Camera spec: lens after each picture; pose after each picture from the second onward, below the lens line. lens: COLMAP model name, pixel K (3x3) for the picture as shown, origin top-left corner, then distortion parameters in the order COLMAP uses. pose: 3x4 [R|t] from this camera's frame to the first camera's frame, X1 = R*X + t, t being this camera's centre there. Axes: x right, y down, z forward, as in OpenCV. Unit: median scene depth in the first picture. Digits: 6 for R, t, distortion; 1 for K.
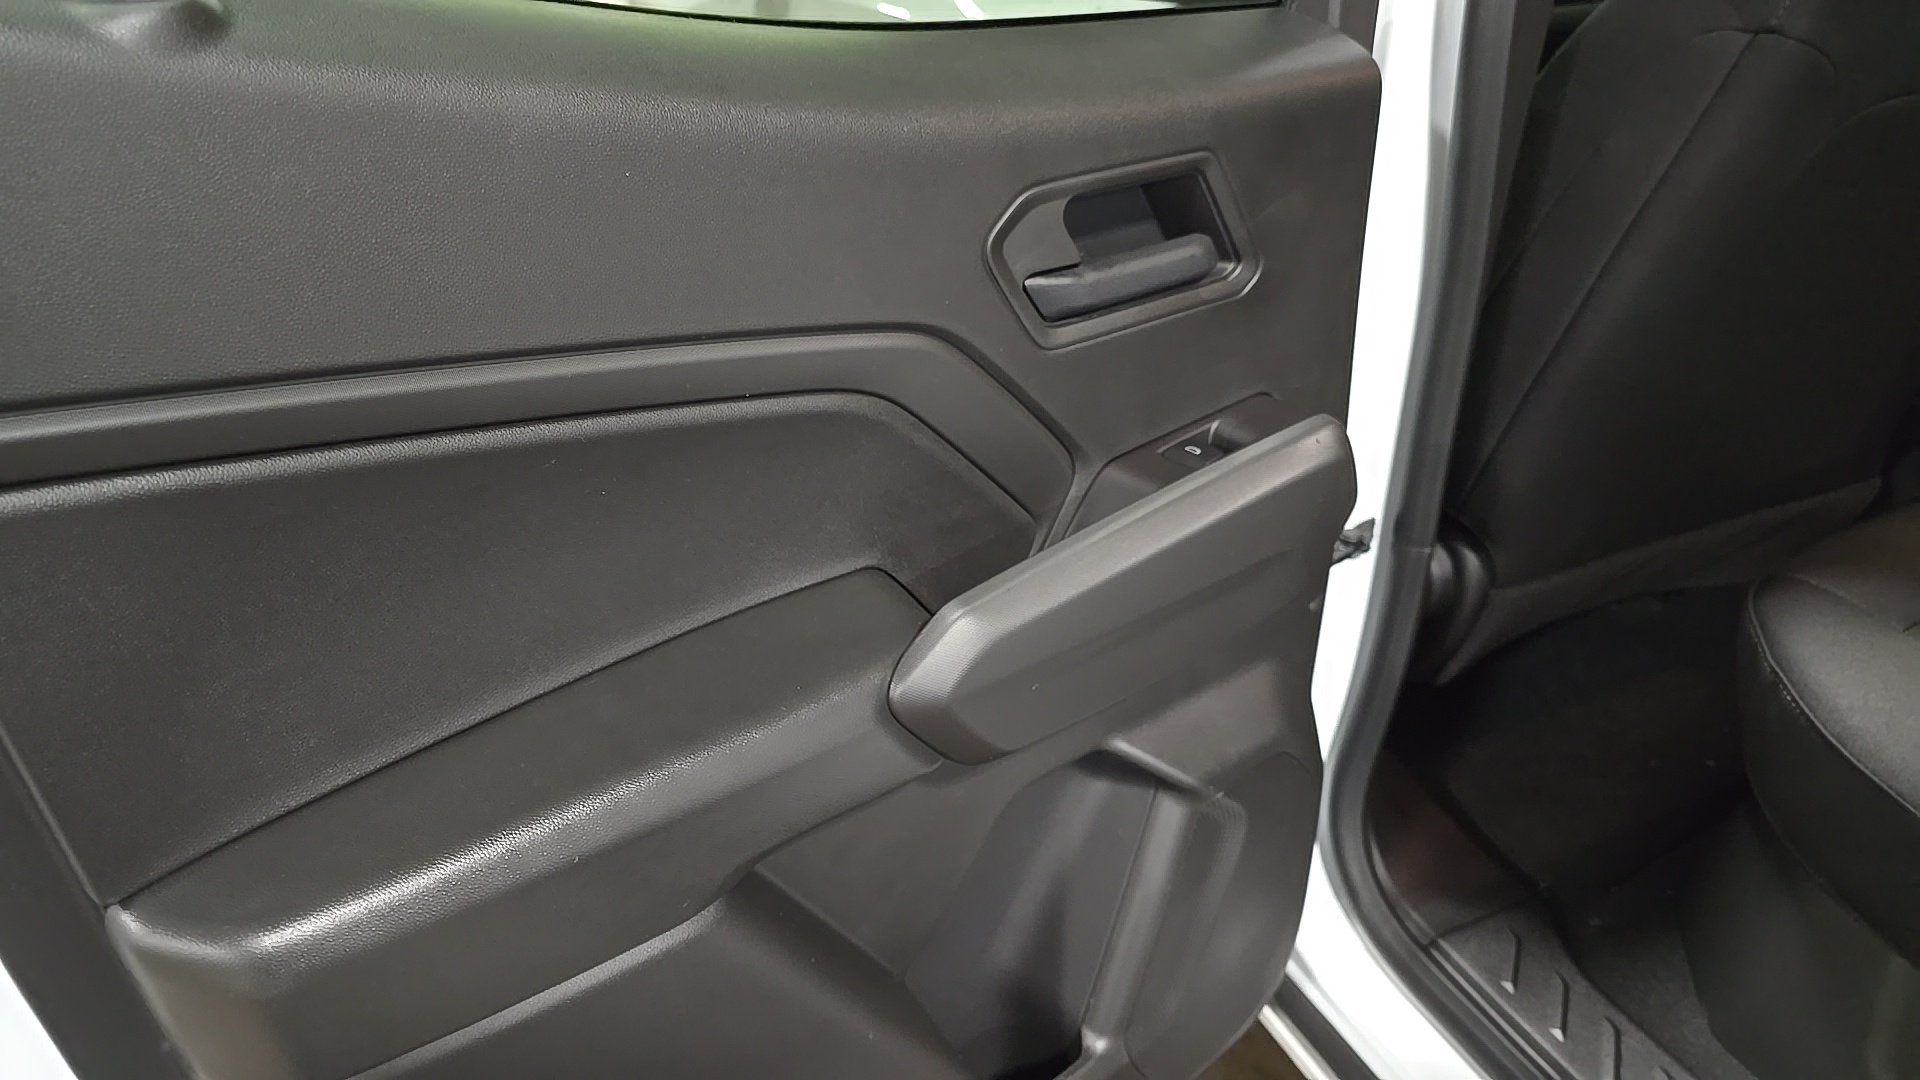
lens RADIAL K [[1317.6, 0, 963.7], [0, 1317.6, 551.2], [0, 0, 1]] dist [0.000939, 0.005066]
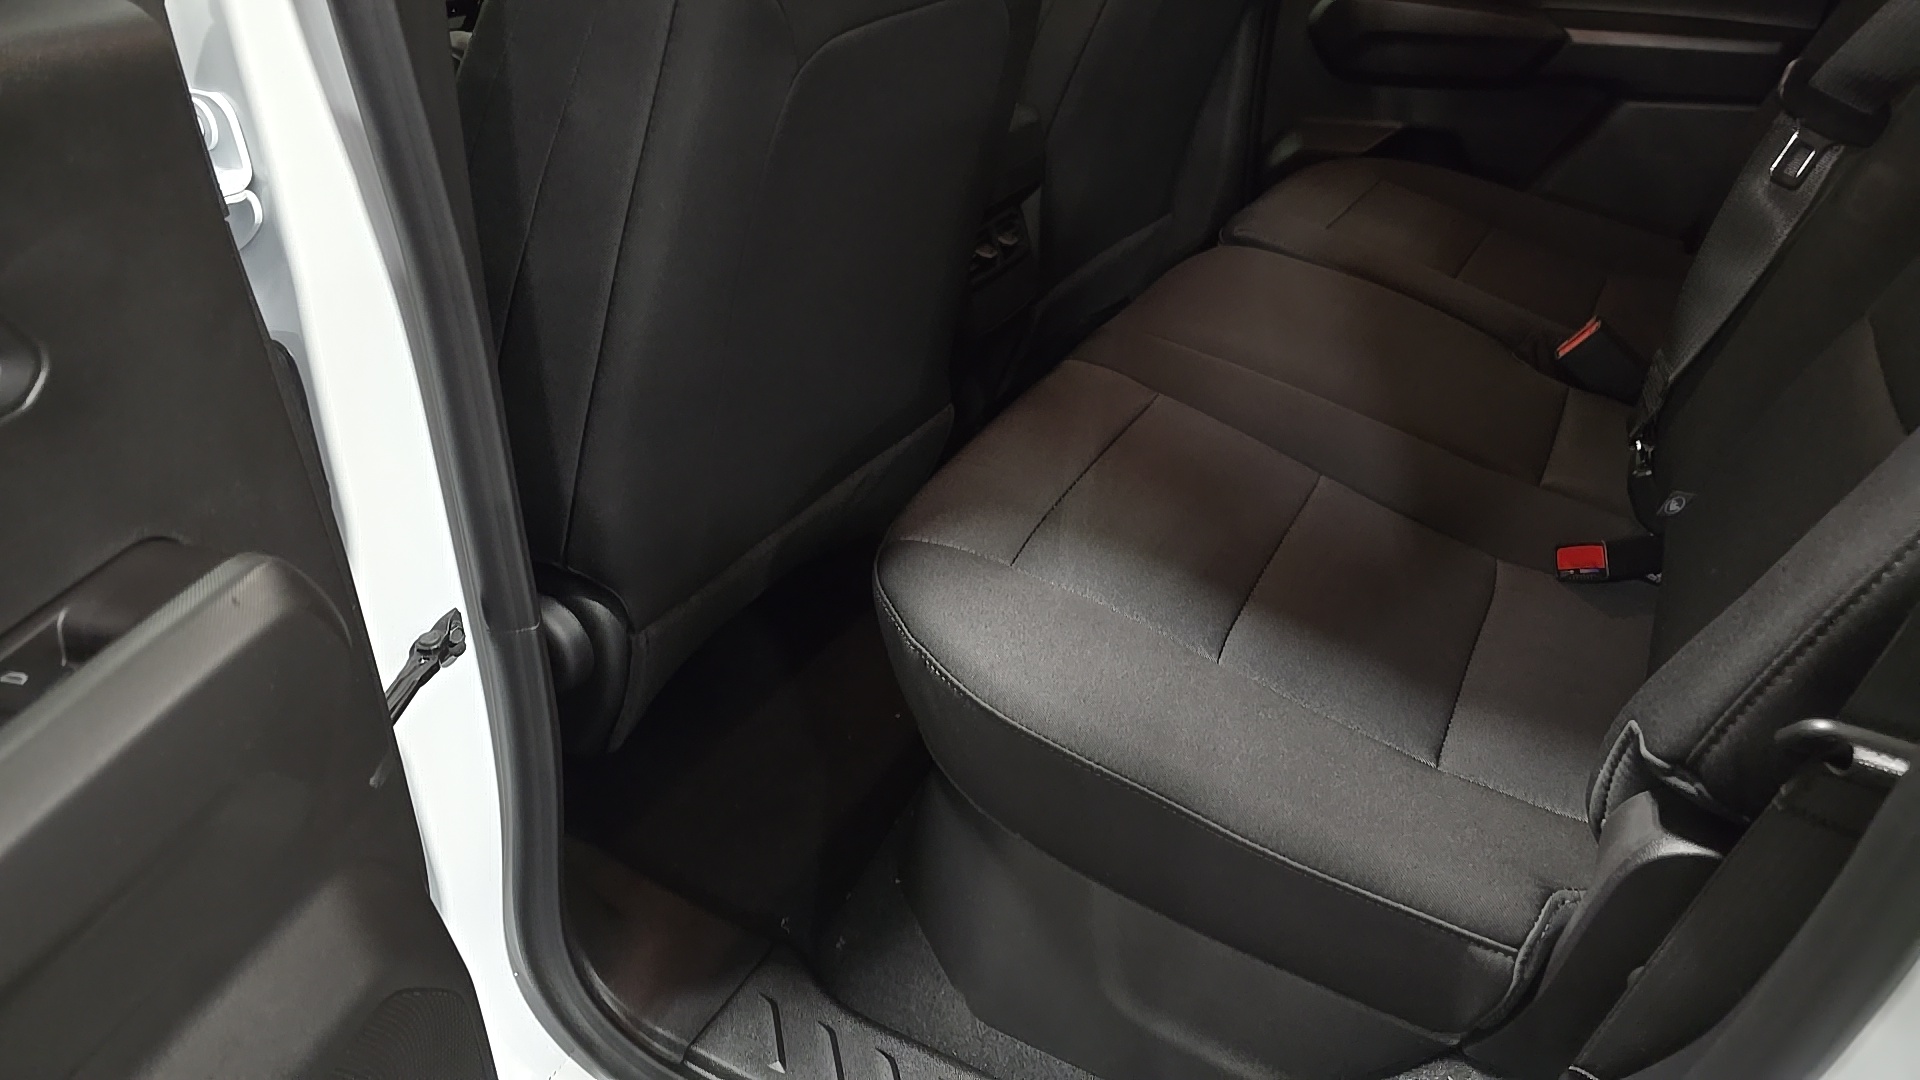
lens RADIAL K [[1249.7, 0, 971.1], [0, 1249.7, 542.3], [0, 0, 1]] dist [0.034020, -0.050147]
pose [[0.789447, -0.284774, 0.543762, 0.173263], [0.280884, 0.955274, 0.092493, -0.050881], [-0.545782, 0.079716, 0.834127, 0.218317]]
